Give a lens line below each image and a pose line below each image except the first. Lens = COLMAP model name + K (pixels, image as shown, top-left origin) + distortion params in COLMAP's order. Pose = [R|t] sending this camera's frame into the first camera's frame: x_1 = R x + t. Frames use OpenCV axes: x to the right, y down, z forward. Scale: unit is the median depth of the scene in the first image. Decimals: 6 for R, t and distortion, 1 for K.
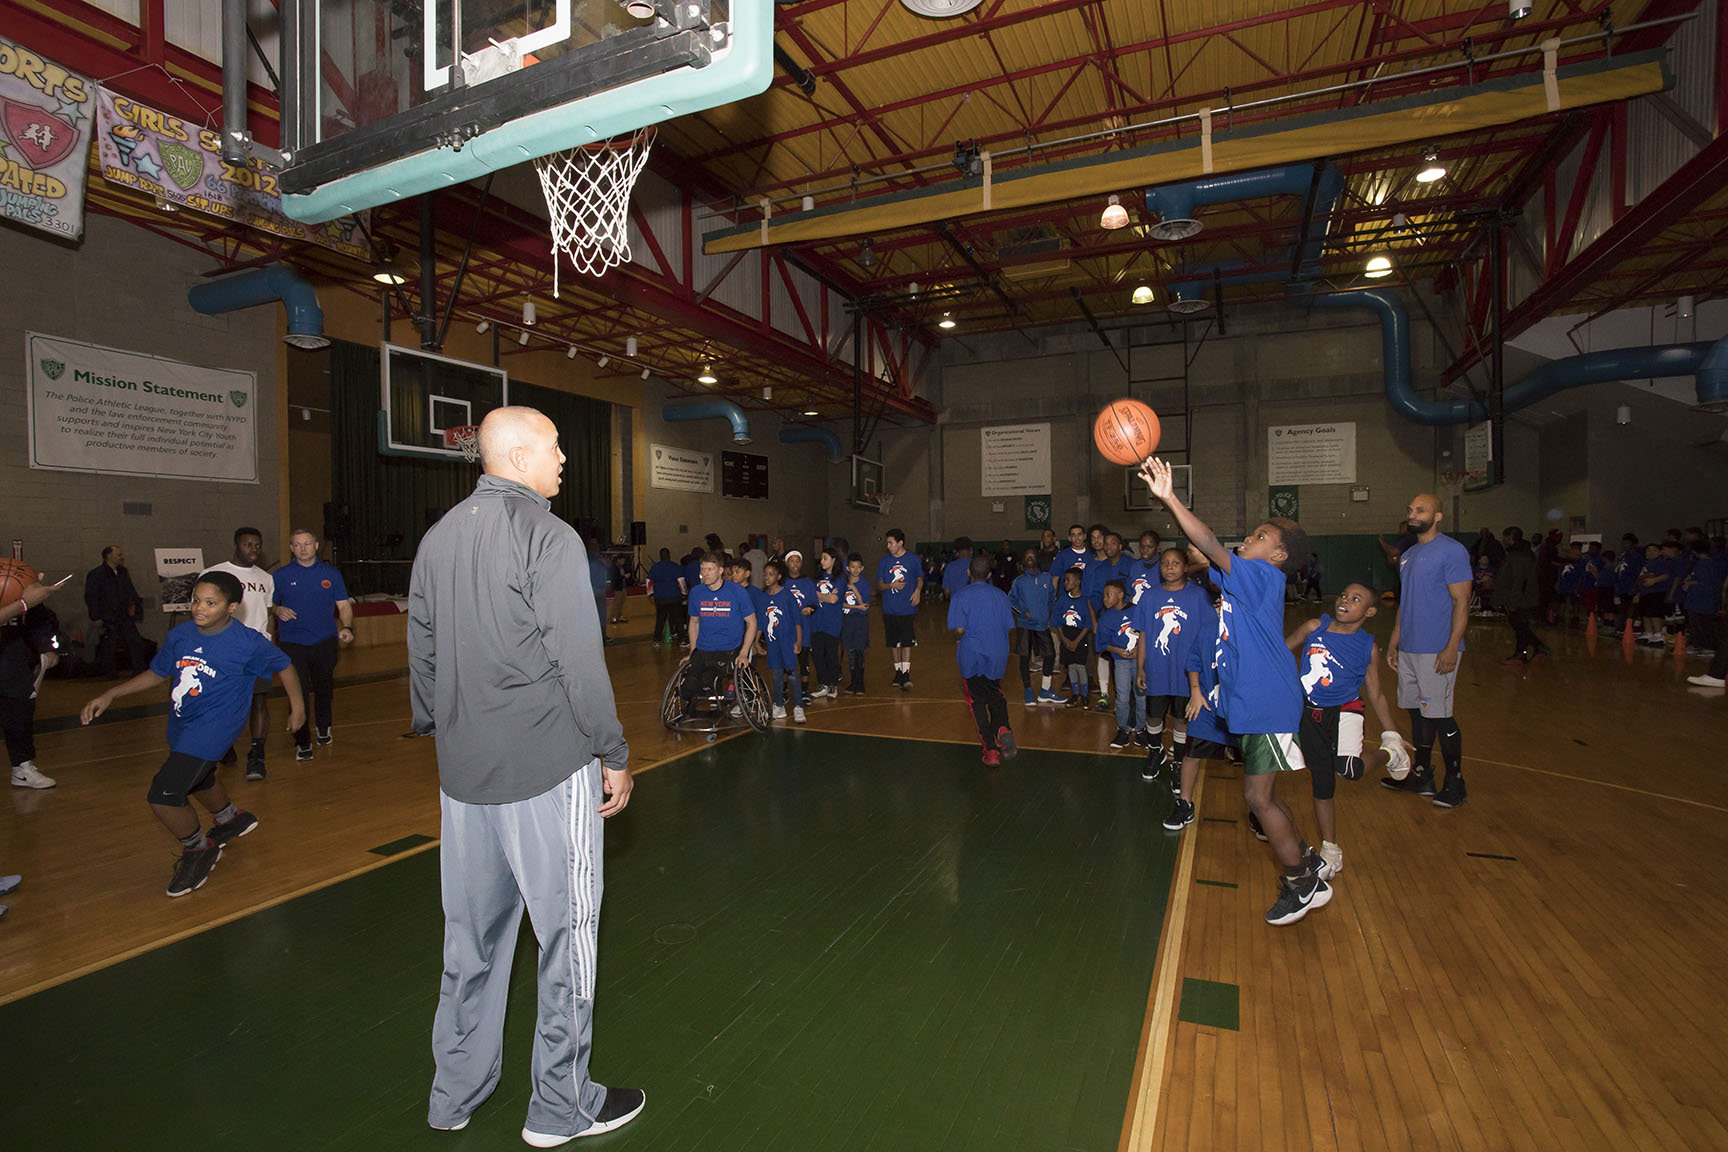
lens RADIAL K [[850.5, 0, 864.0], [0, 850.5, 576.0], [0, 0, 1]] dist [-0.072890, 0.037769]
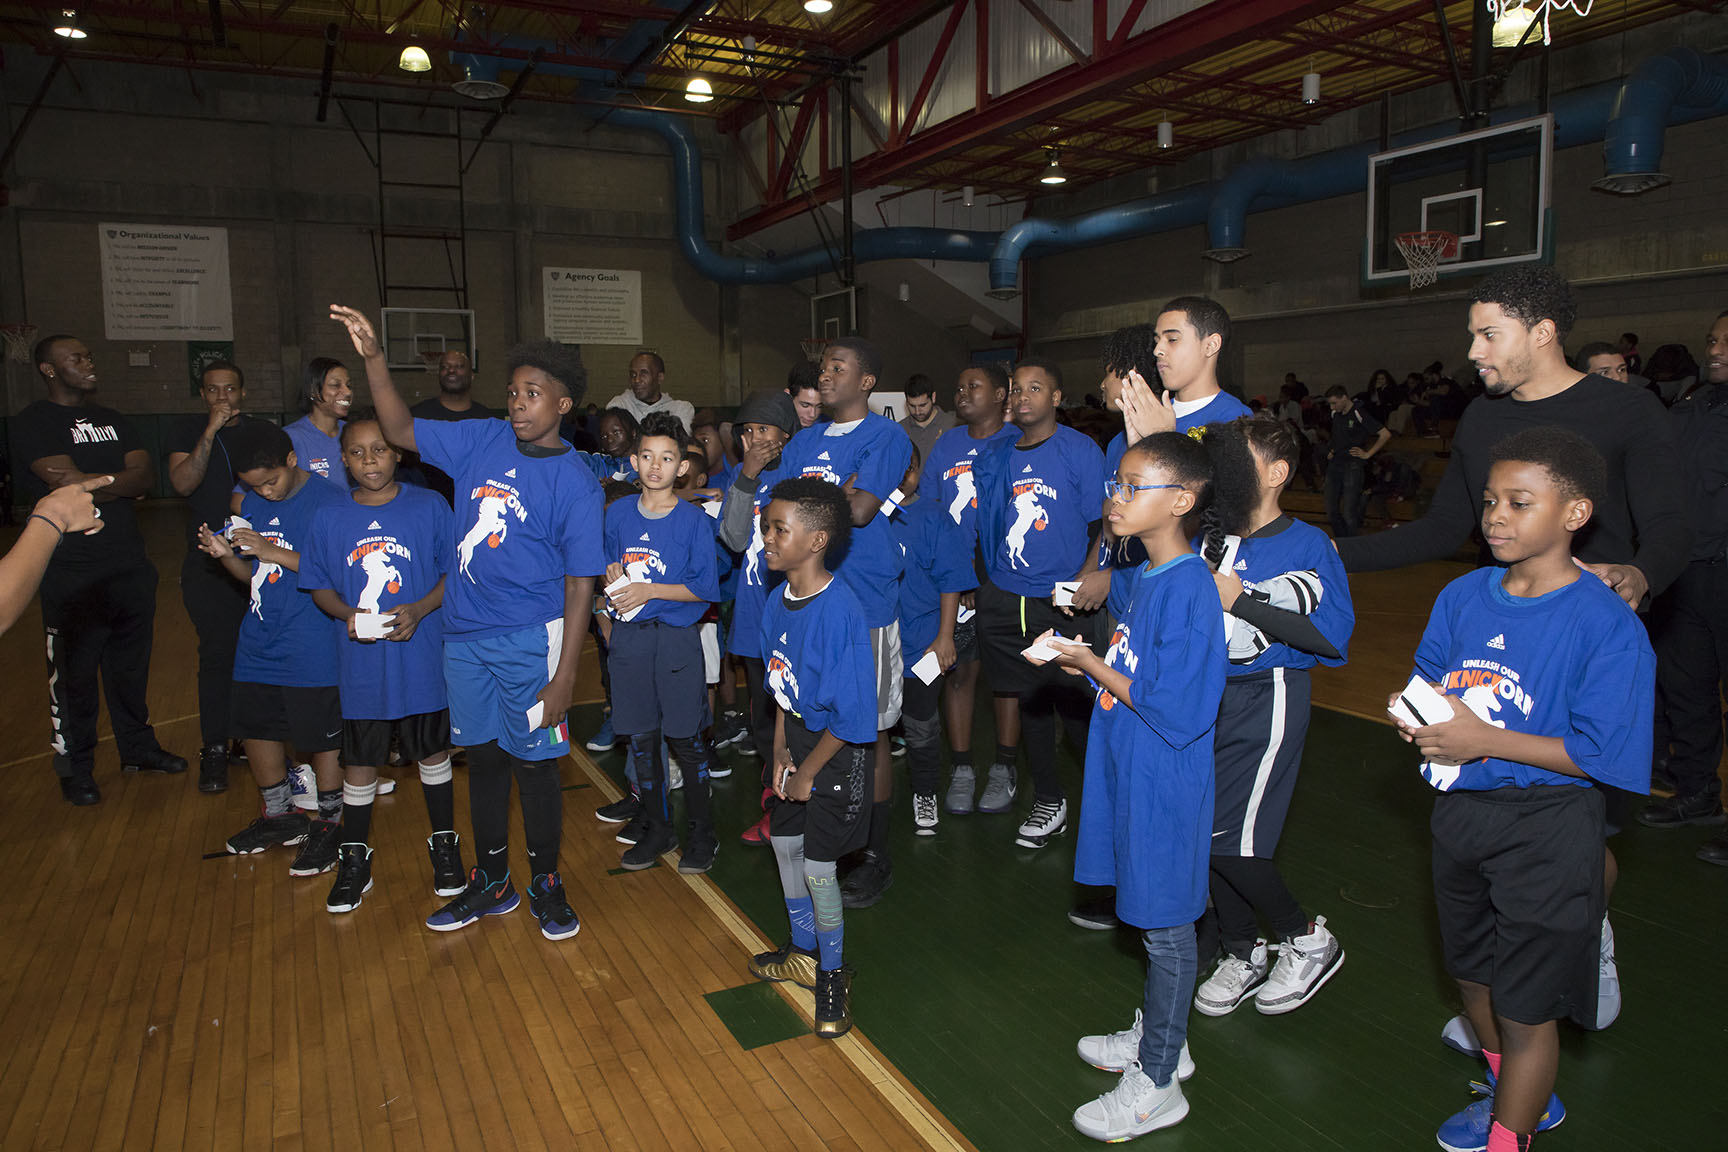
lens RADIAL K [[1142.6, 0, 864.0], [0, 1142.6, 557.4], [0, 0, 1]] dist [-0.085458, 0.036841]
pose [[0.629843, -0.086947, 0.771840, -0.175769], [0.022218, 0.995325, 0.093992, -0.002258], [-0.776404, -0.042052, 0.628830, 0.110185]]
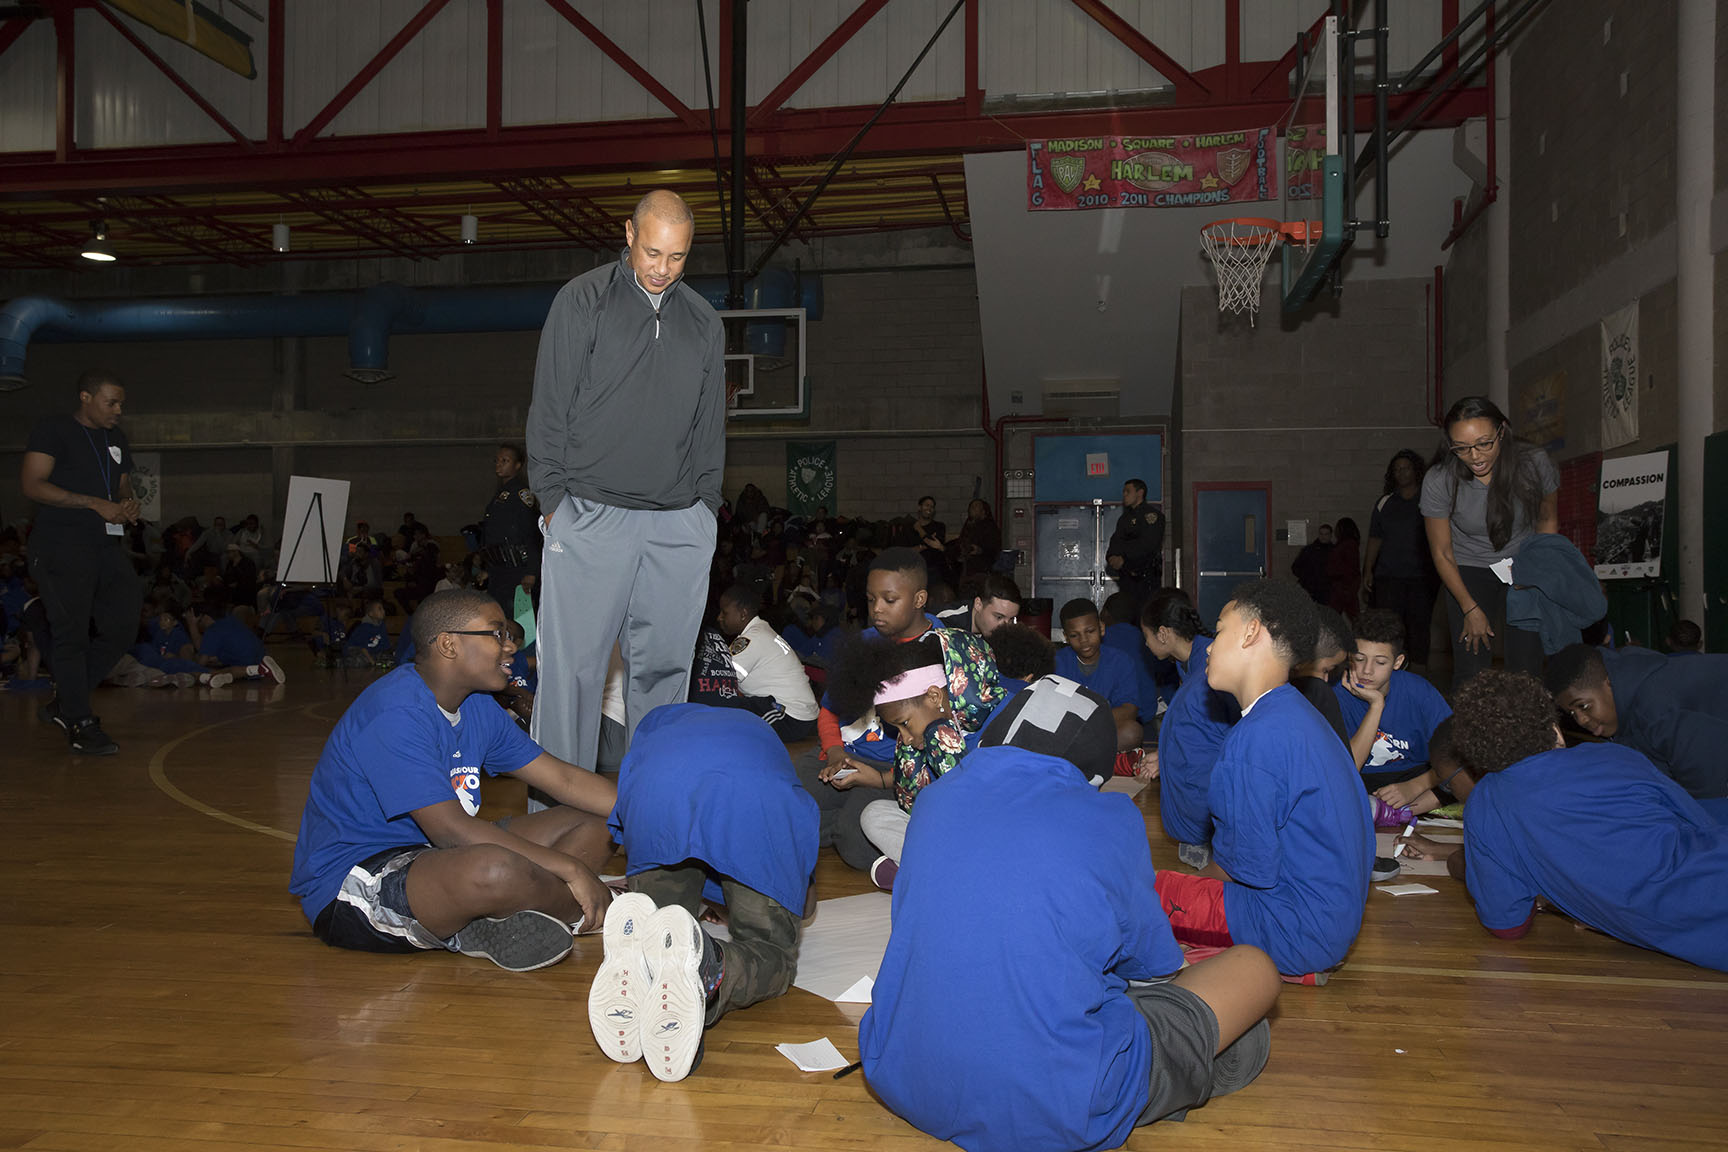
lens RADIAL K [[1377.9, 0, 864.0], [0, 1377.9, 576.0], [0, 0, 1]] dist [-0.041449, 0.065096]
pose [[-0.253443, 0.025021, 0.967027, -0.352079], [0.022772, 0.999543, -0.019894, 0.026046], [-0.967082, 0.016980, -0.253896, 0.314249]]
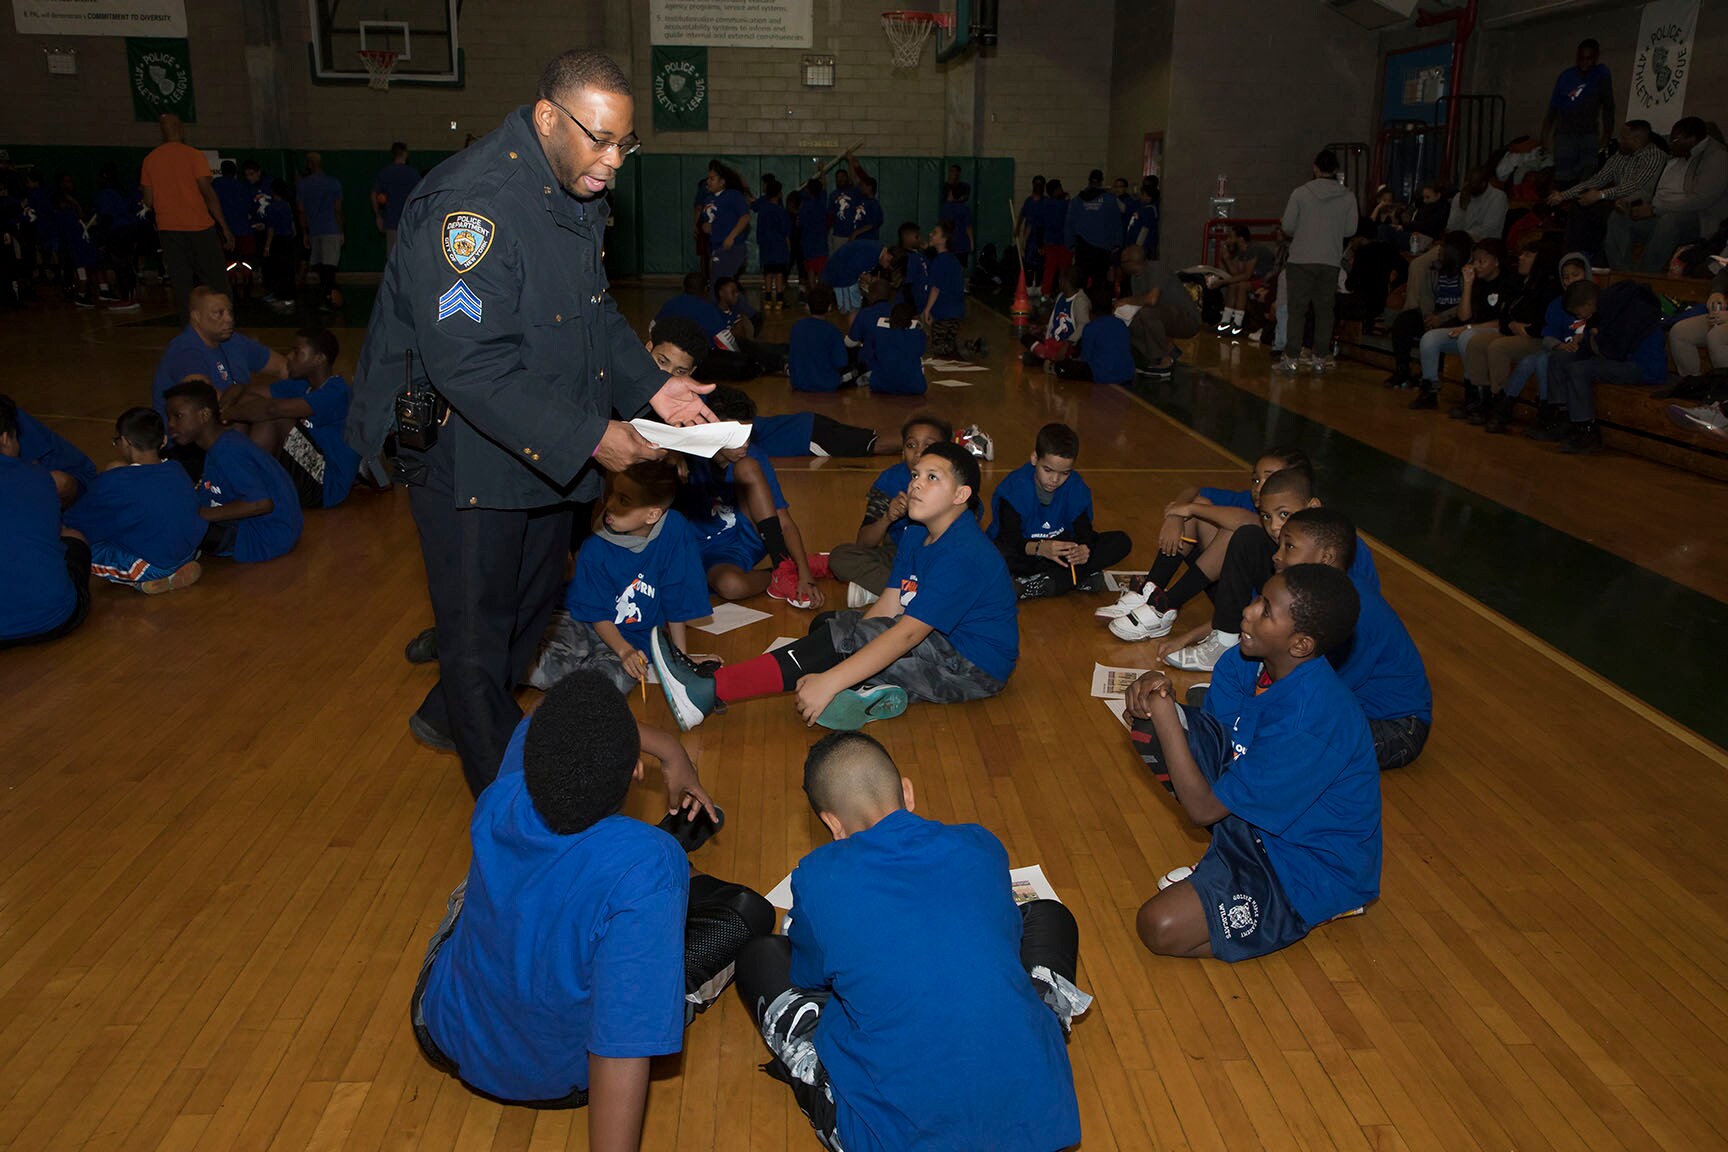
lens RADIAL K [[1377.9, 0, 864.0], [0, 1377.9, 576.0], [0, 0, 1]] dist [-0.041449, 0.065096]
pose [[0.891105, -0.100544, 0.442520, 0.232969], [-0.013186, 0.968998, 0.246717, -0.008168], [-0.453606, -0.225686, 0.862153, 0.210012]]
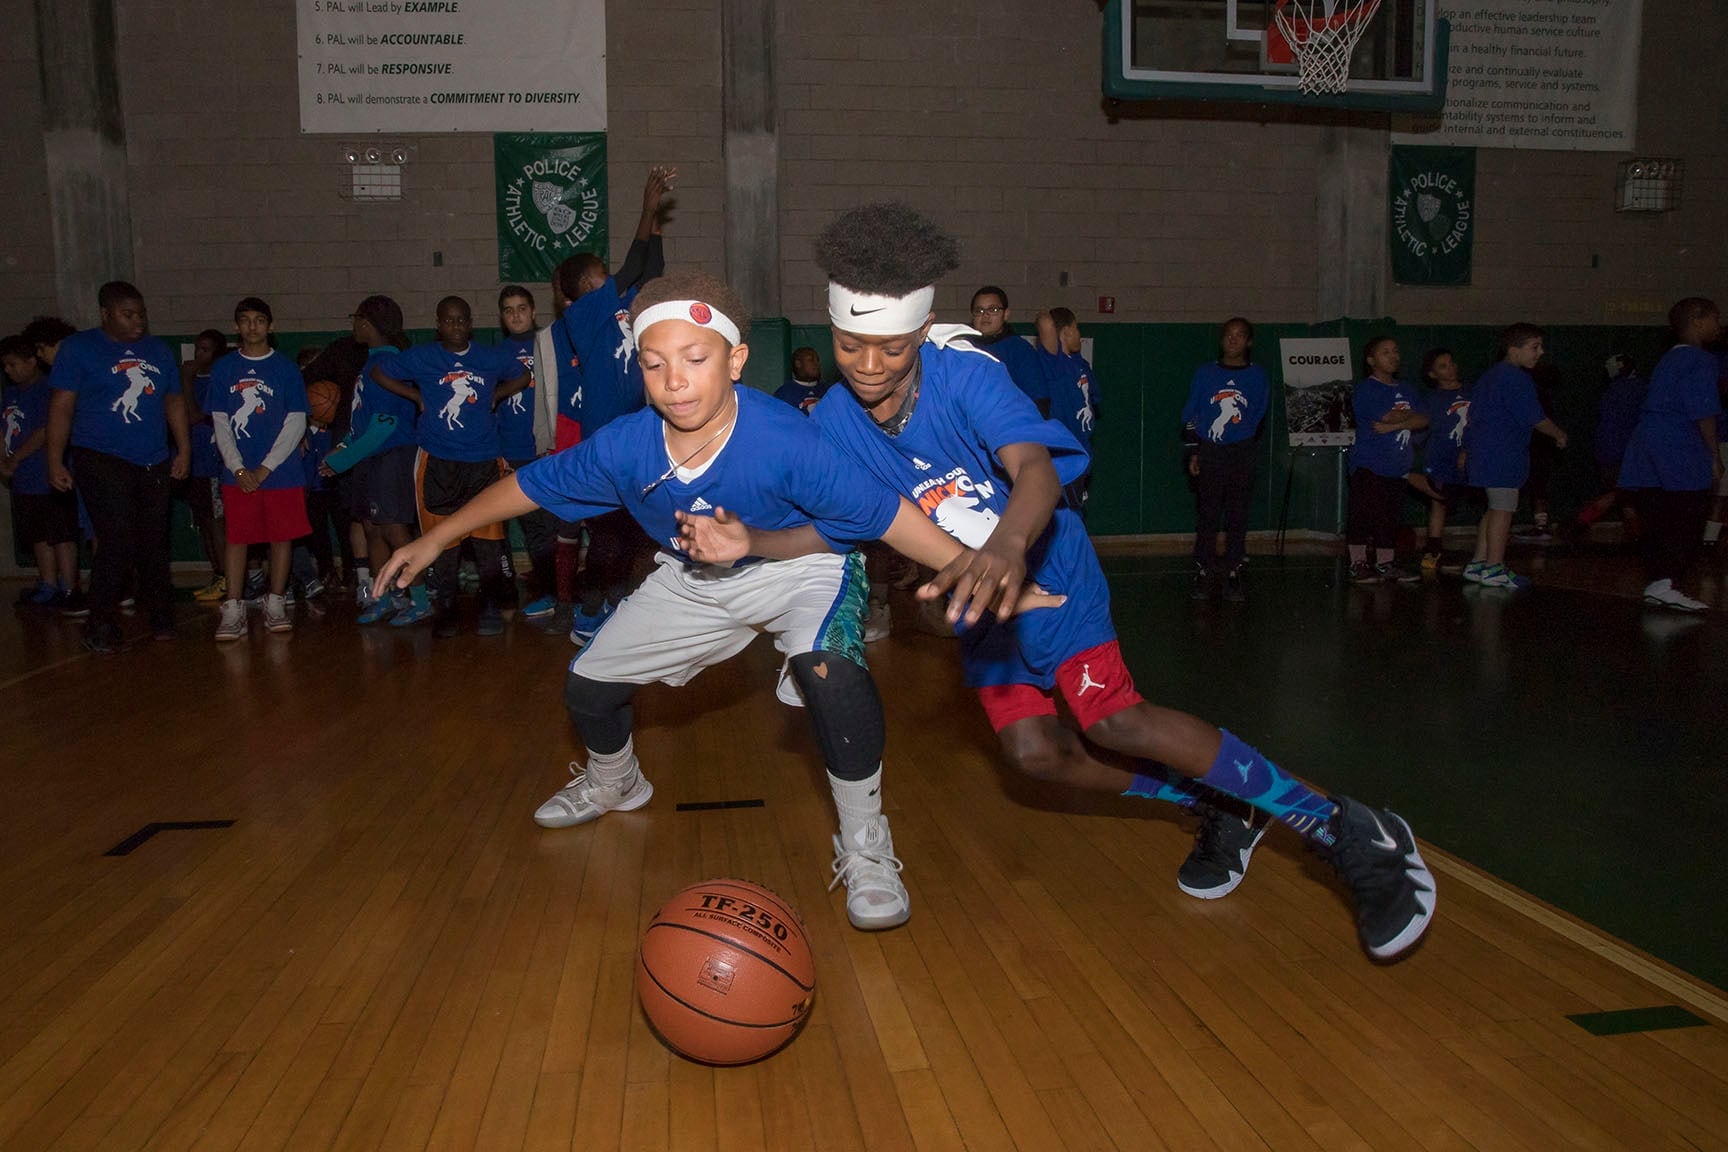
lens RADIAL K [[1010.4, 0, 775.1], [0, 1010.4, 576.8], [0, 0, 1]] dist [-0.060490, 0.022320]
pose [[0.873996, -0.059256, 0.482306, 0.145552], [0.019928, 0.996073, 0.086265, 0.005768], [-0.485524, -0.065784, 0.871745, 0.883176]]
